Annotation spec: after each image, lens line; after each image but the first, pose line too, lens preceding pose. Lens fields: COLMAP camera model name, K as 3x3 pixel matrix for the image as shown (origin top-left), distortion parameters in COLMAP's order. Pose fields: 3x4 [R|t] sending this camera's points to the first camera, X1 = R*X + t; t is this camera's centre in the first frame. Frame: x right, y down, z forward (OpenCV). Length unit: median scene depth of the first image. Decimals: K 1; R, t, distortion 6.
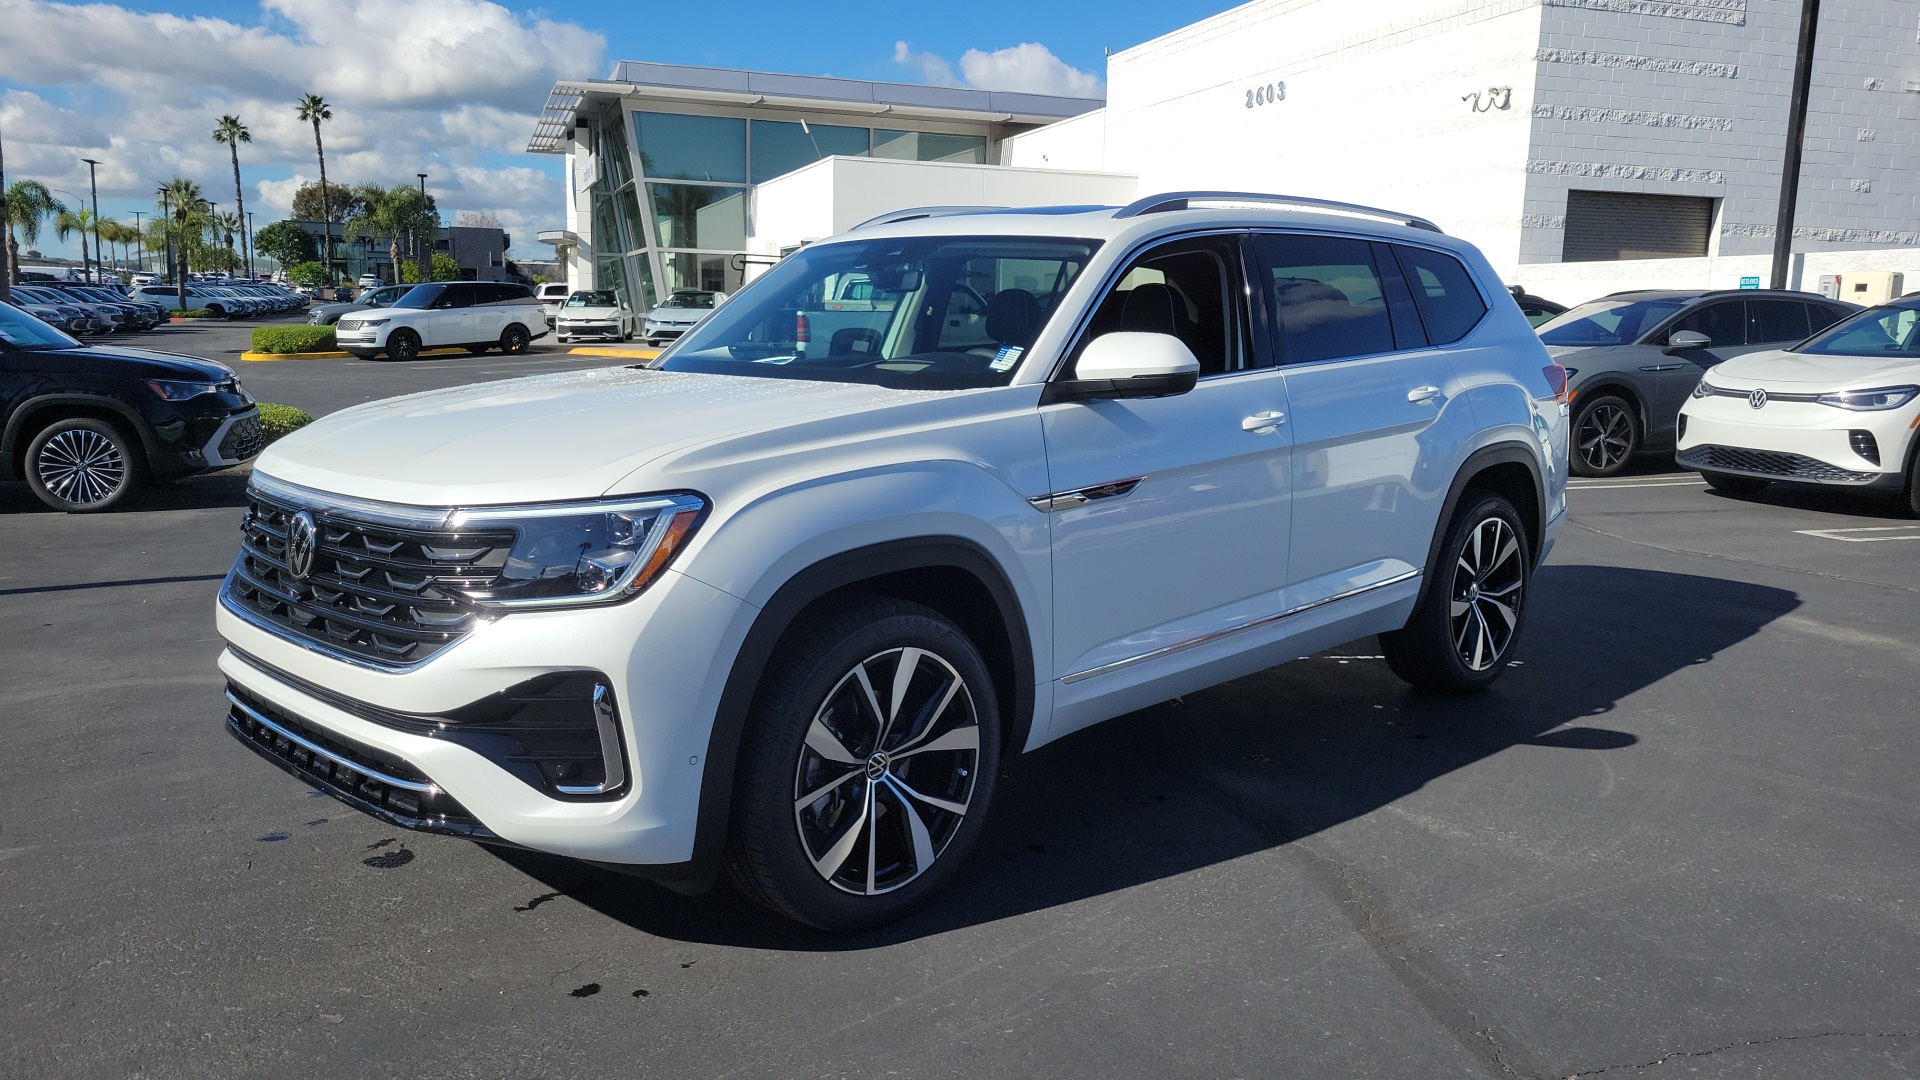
lens RADIAL K [[1461.5, 0, 966.8], [0, 1461.5, 531.7], [0, 0, 1]] dist [0.042638, -0.013558]
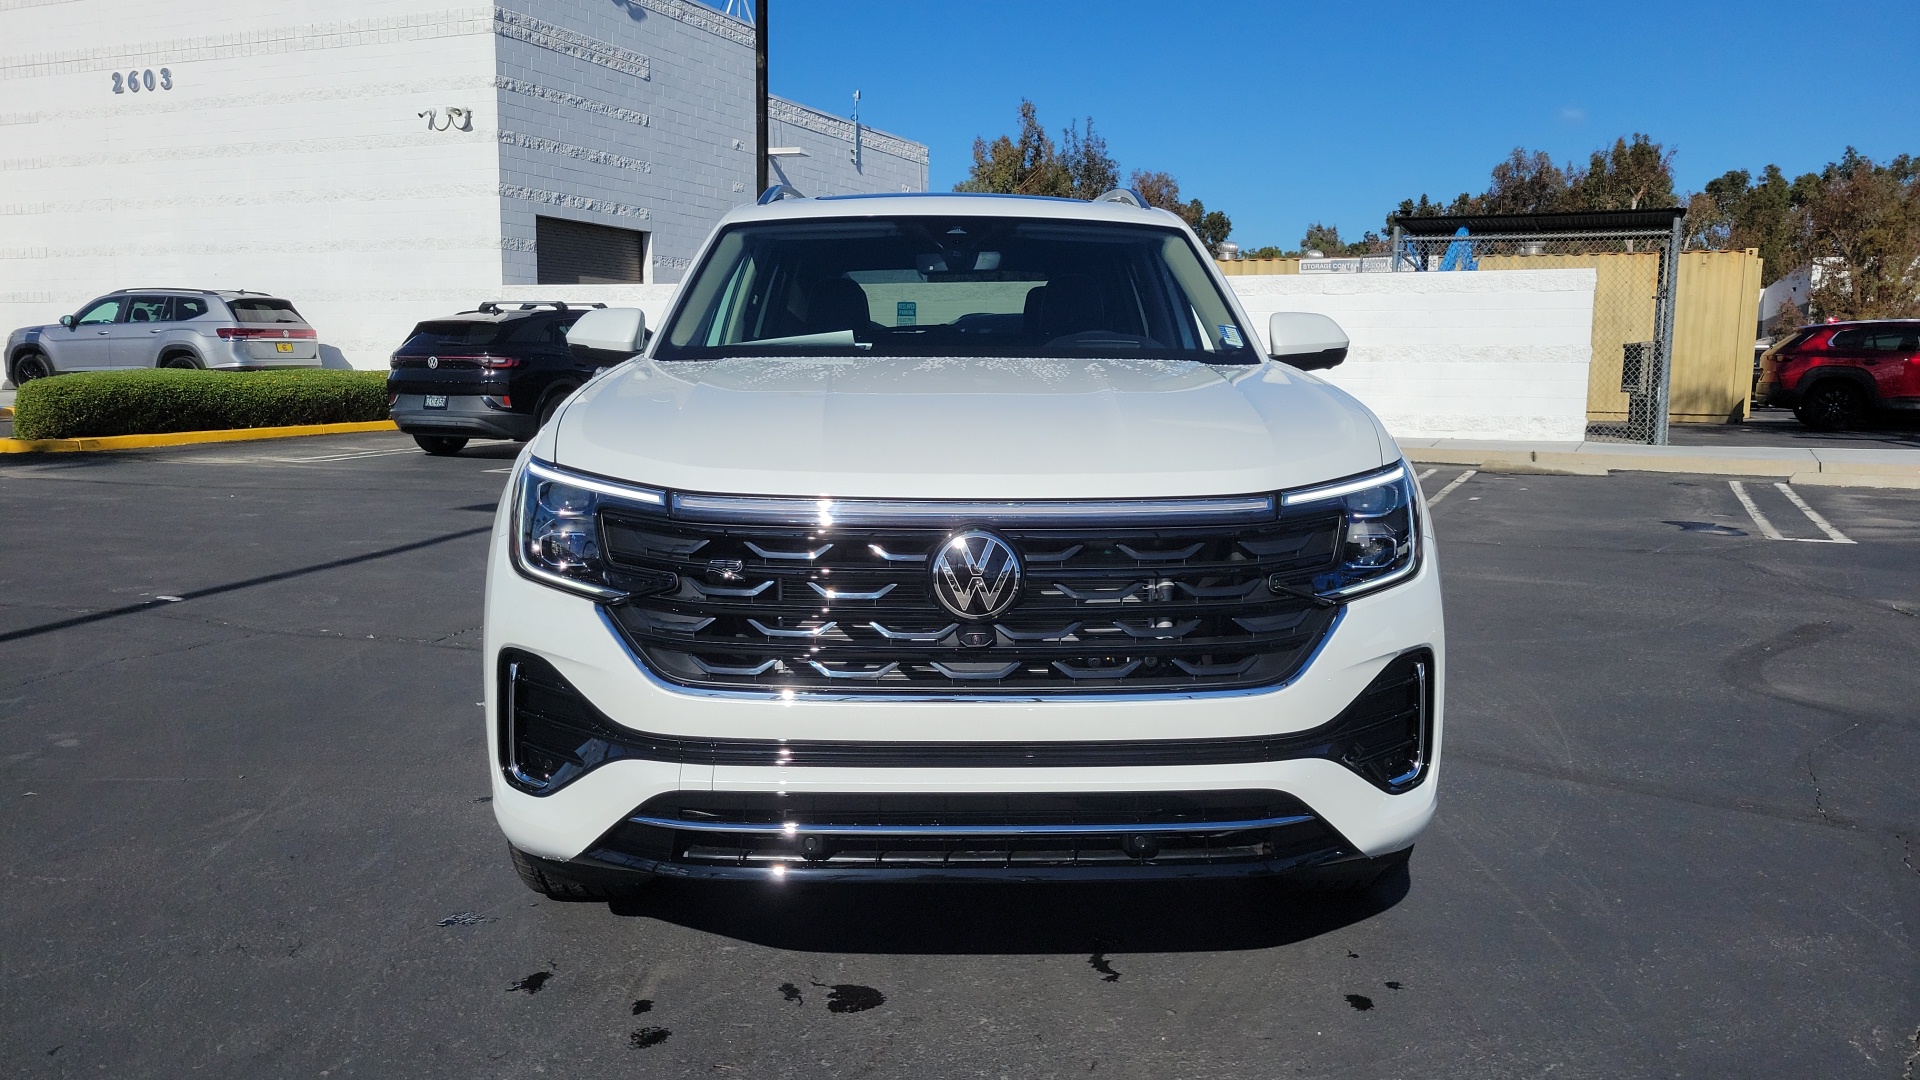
lens RADIAL K [[1461.5, 0, 966.8], [0, 1461.5, 531.7], [0, 0, 1]] dist [0.042638, -0.013558]
pose [[0.677722, -0.096979, 0.728895, -0.165514], [0.110234, 0.993462, 0.029684, -0.006443], [-0.727008, 0.060231, 0.683982, 0.079093]]
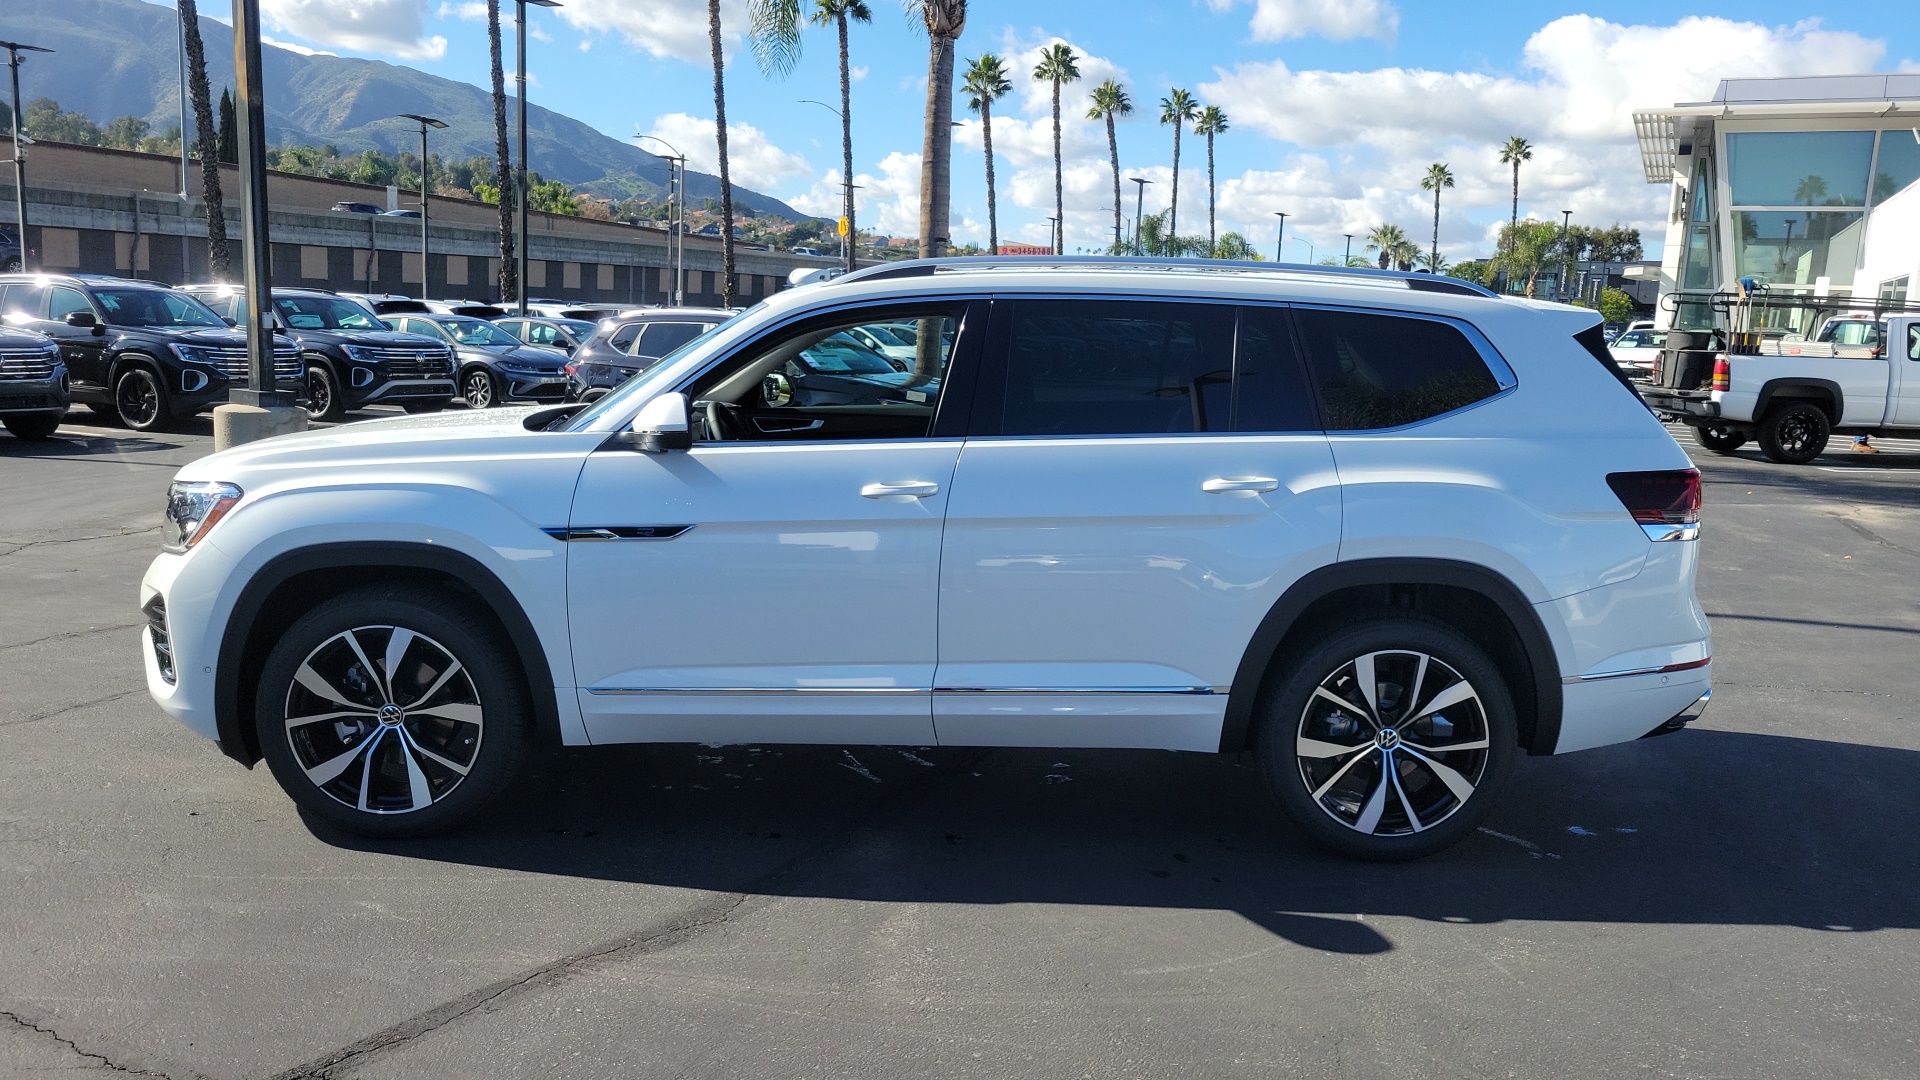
lens RADIAL K [[1461.5, 0, 966.8], [0, 1461.5, 531.7], [0, 0, 1]] dist [0.042638, -0.013558]
pose [[0.707480, 0.114067, -0.697467, 0.194046], [-0.129957, 0.991058, 0.030259, -0.017355], [0.694682, 0.069233, 0.715978, 0.067764]]
